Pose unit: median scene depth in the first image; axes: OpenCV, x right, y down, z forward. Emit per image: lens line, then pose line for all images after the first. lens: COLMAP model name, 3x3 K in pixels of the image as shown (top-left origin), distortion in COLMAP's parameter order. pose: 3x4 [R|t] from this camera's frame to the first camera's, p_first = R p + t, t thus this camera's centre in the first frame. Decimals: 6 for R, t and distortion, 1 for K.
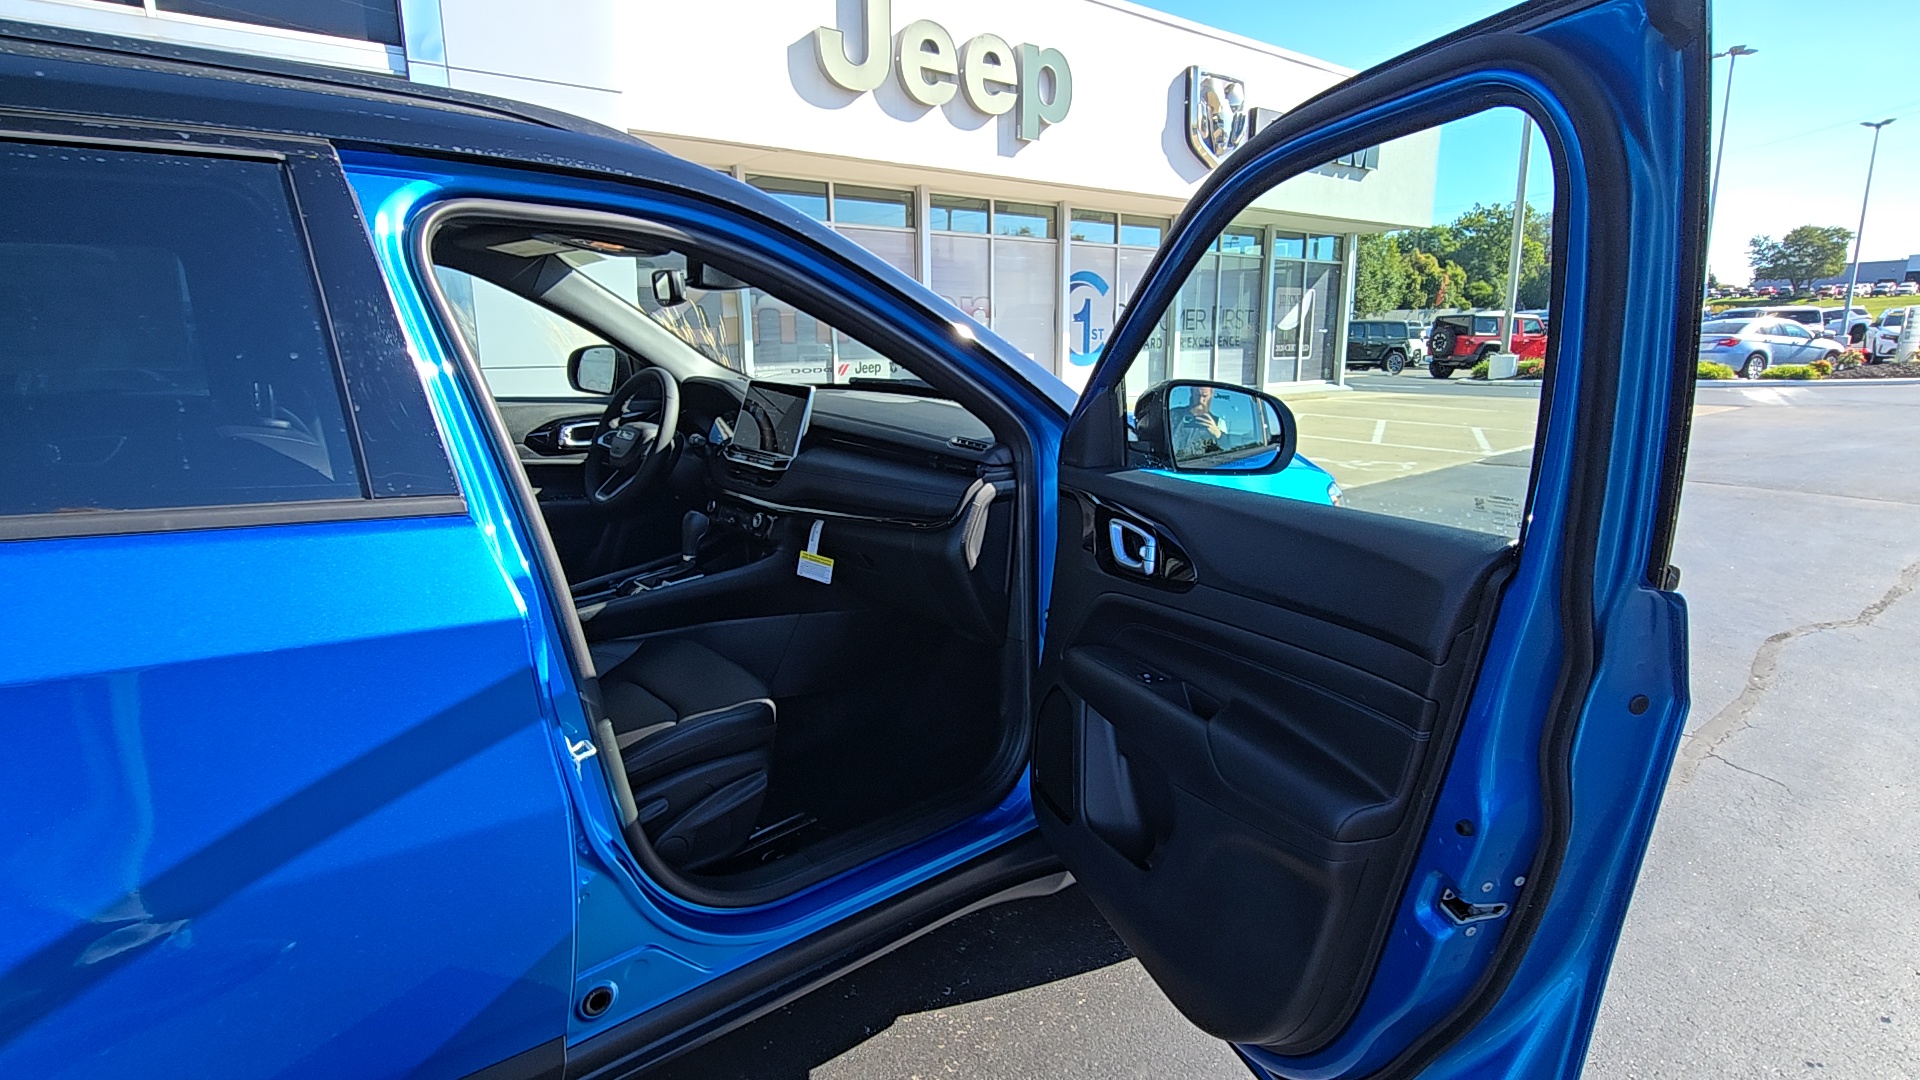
lens RADIAL K [[967.9, 0, 950.7], [0, 967.9, 546.9], [0, 0, 1]] dist [0.002134, -0.001801]
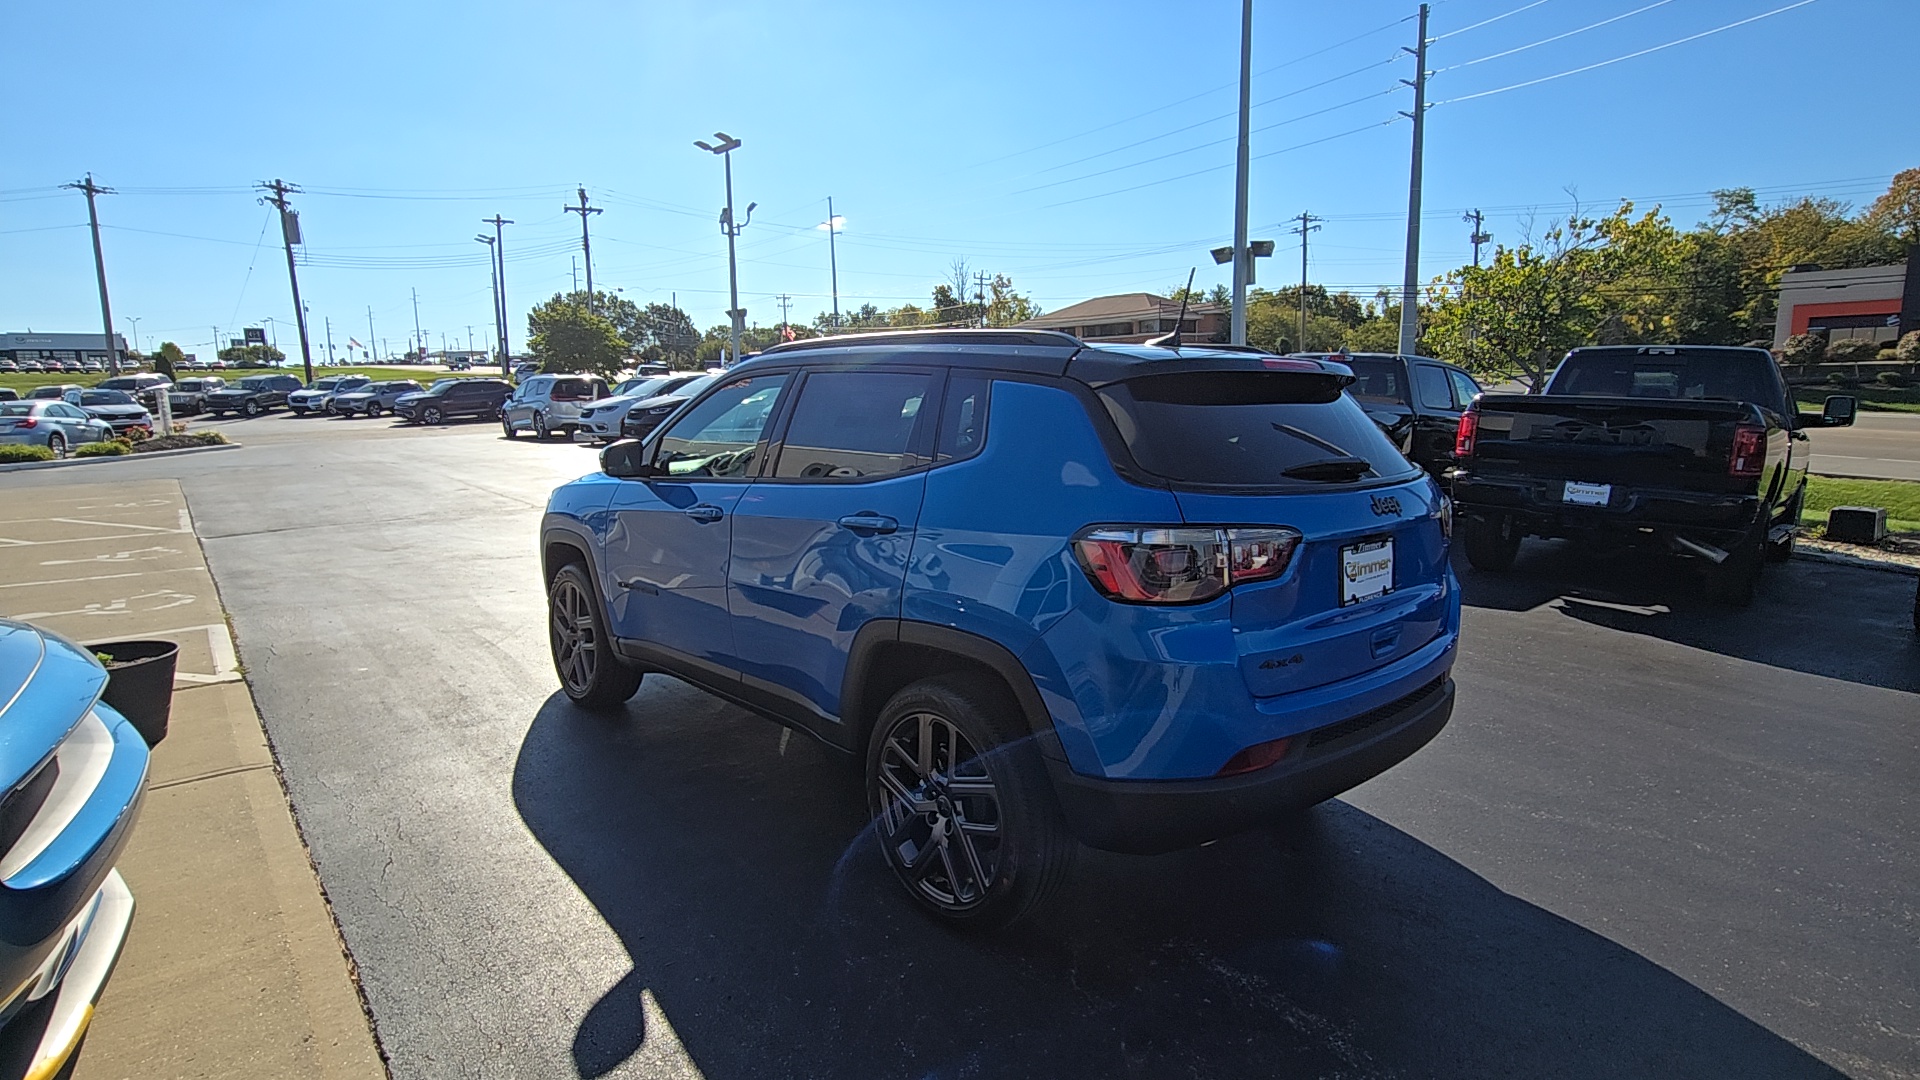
lens RADIAL K [[967.9, 0, 951.1], [0, 967.9, 544.6], [0, 0, 1]] dist [0.002134, -0.001801]
pose [[-0.016067, -0.156236, 0.987589, -0.276292], [0.234051, 0.959687, 0.155630, -0.027043], [-0.972091, 0.233647, 0.021148, 0.087182]]
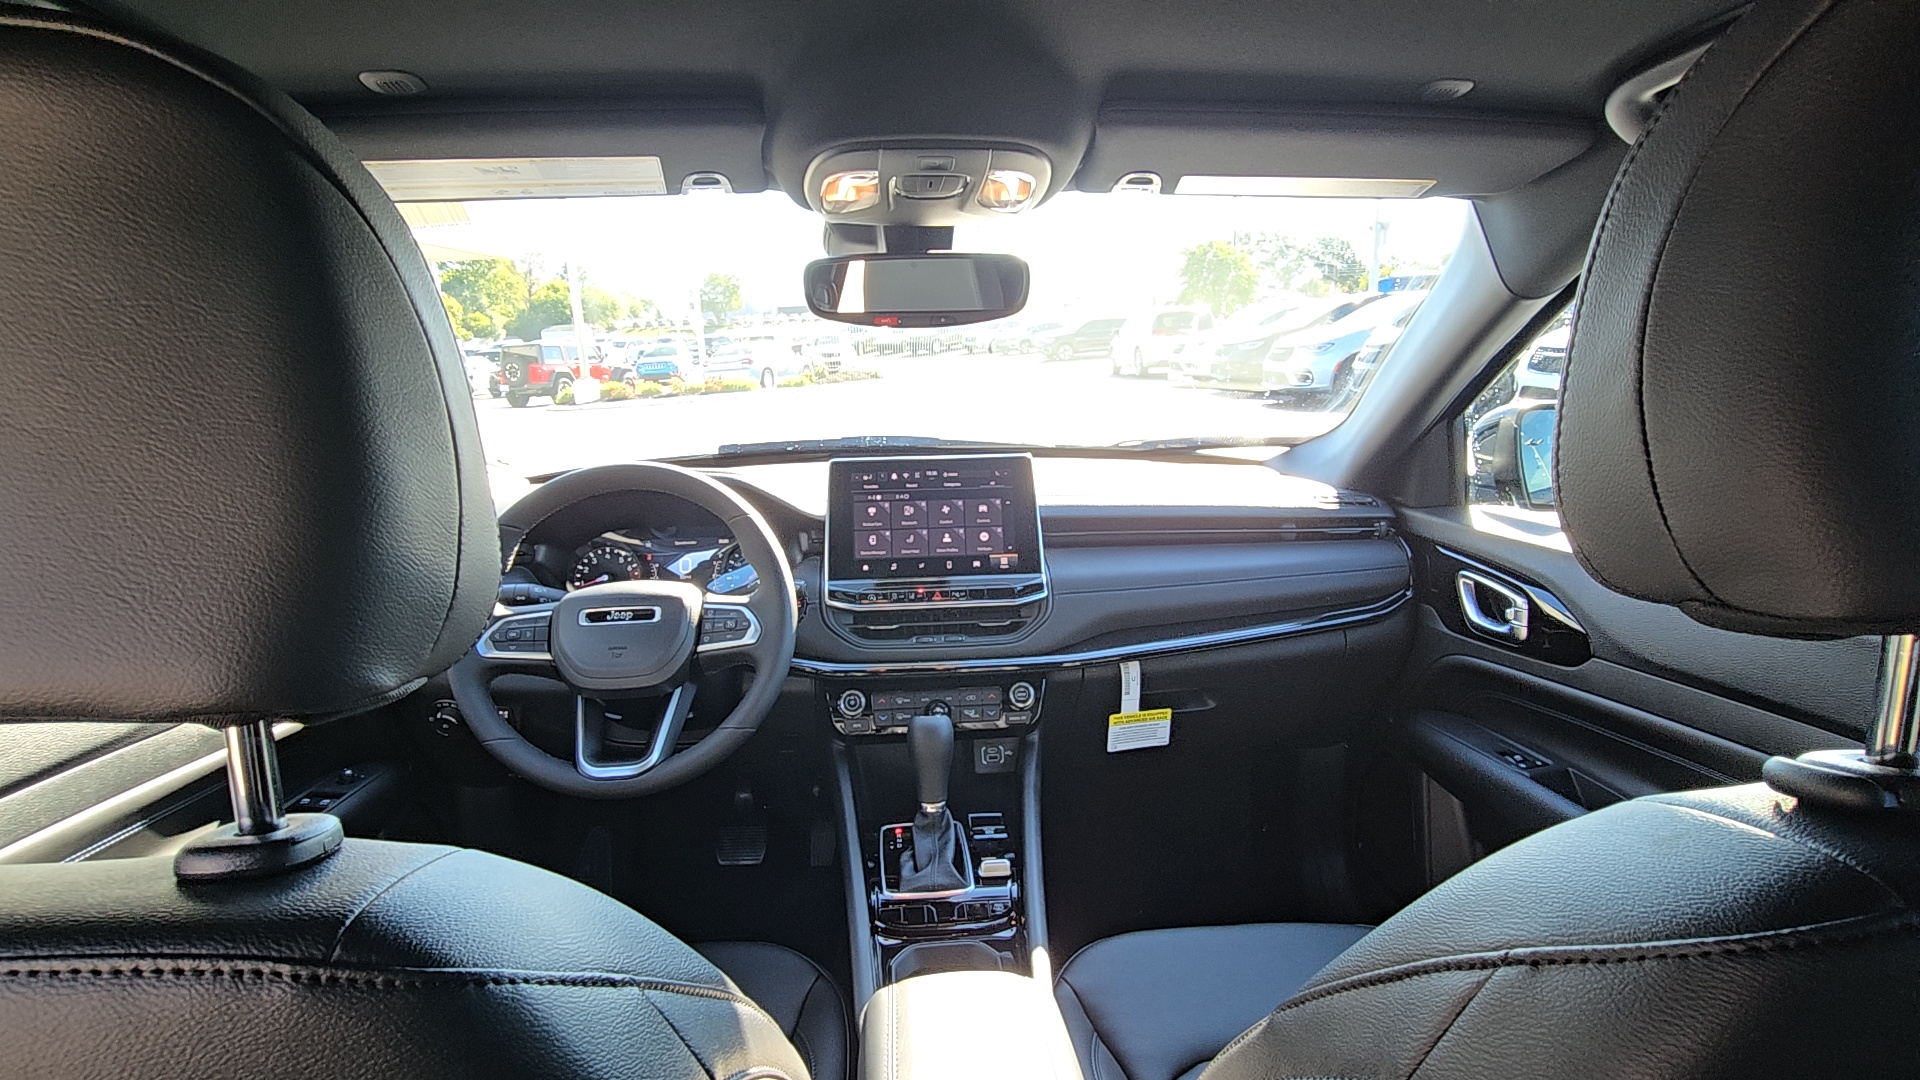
lens RADIAL K [[967.9, 0, 956.0], [0, 967.9, 532.4], [0, 0, 1]] dist [0.002134, -0.001801]
pose [[0.585035, -0.175344, 0.791826, -0.080160], [0.210016, 0.975798, 0.060915, -0.020011], [-0.783344, 0.130659, 0.607701, 0.075752]]
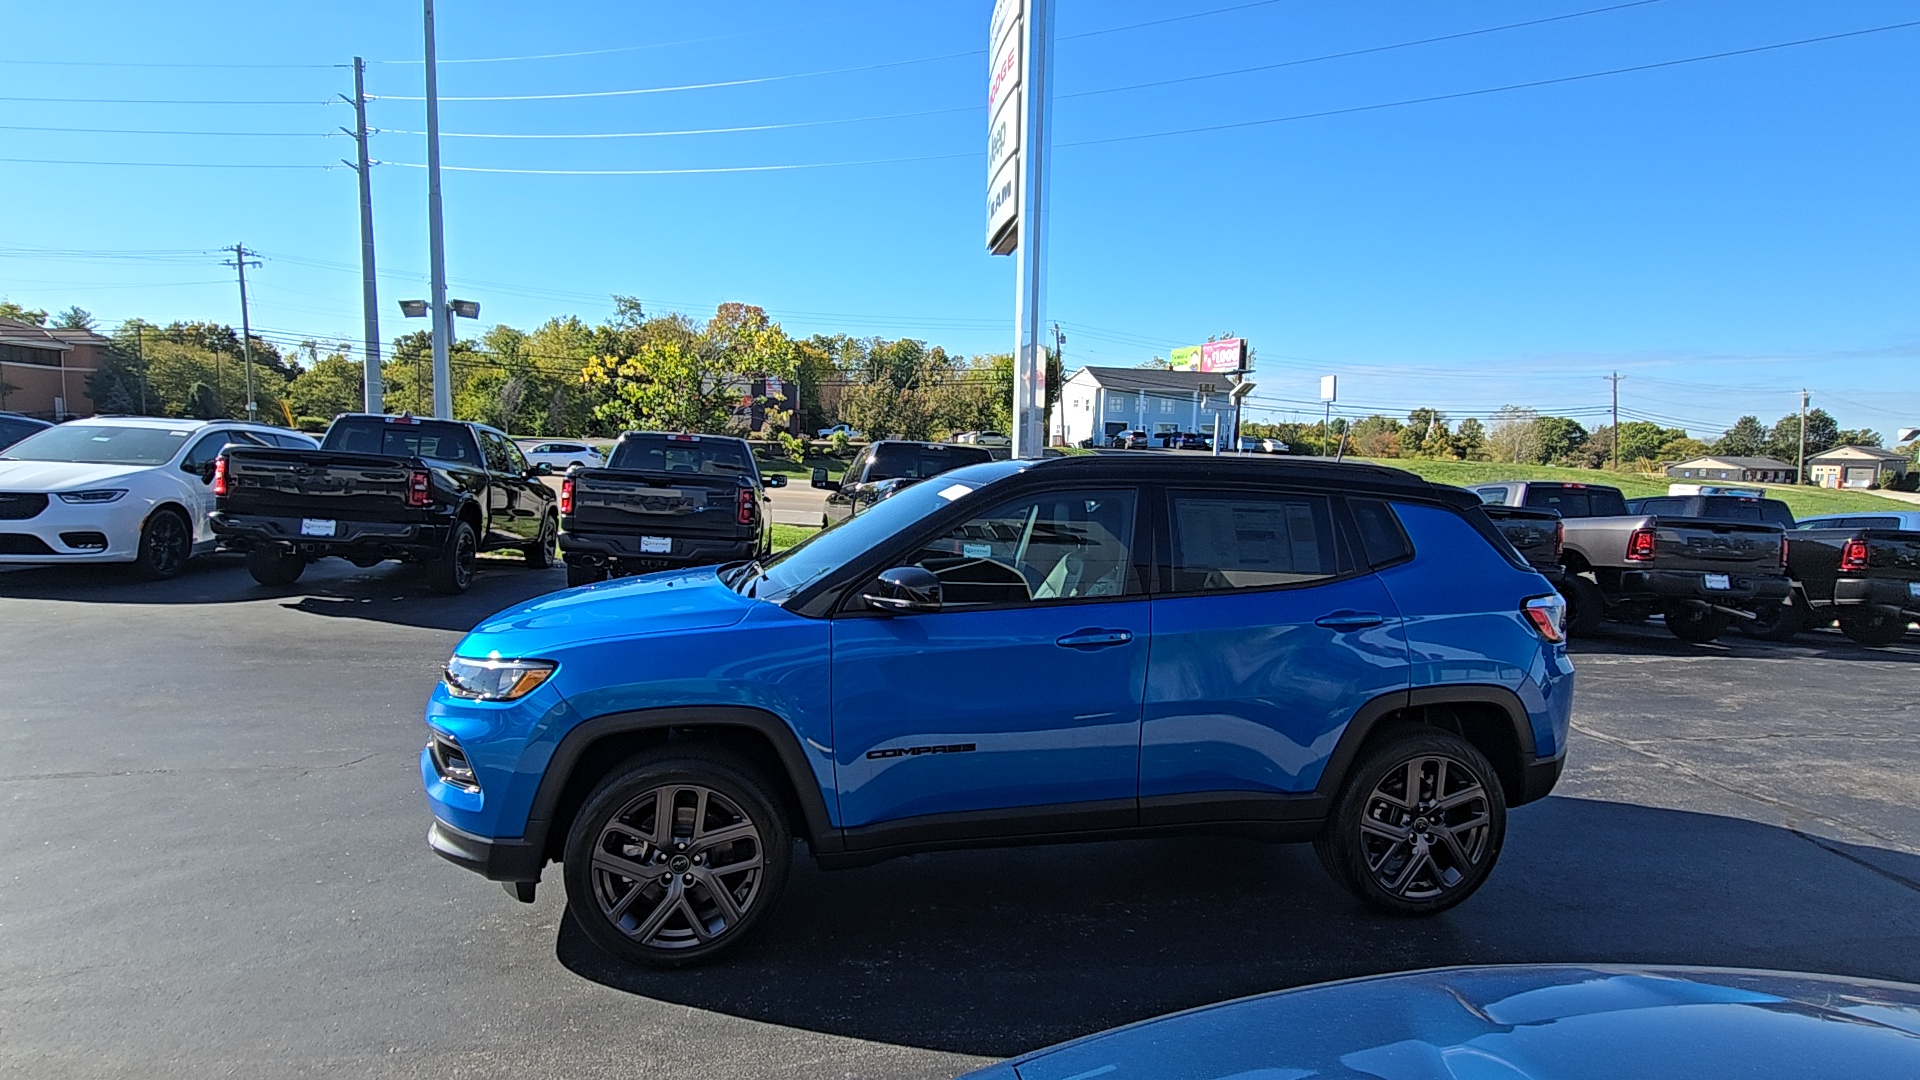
lens RADIAL K [[967.9, 0, 955.8], [0, 967.9, 536.9], [0, 0, 1]] dist [0.002134, -0.001801]
pose [[-0.861034, -0.059898, 0.505008, -0.149594], [0.093055, 0.957716, 0.272251, -0.083868], [-0.499961, 0.281411, -0.819052, 0.293781]]
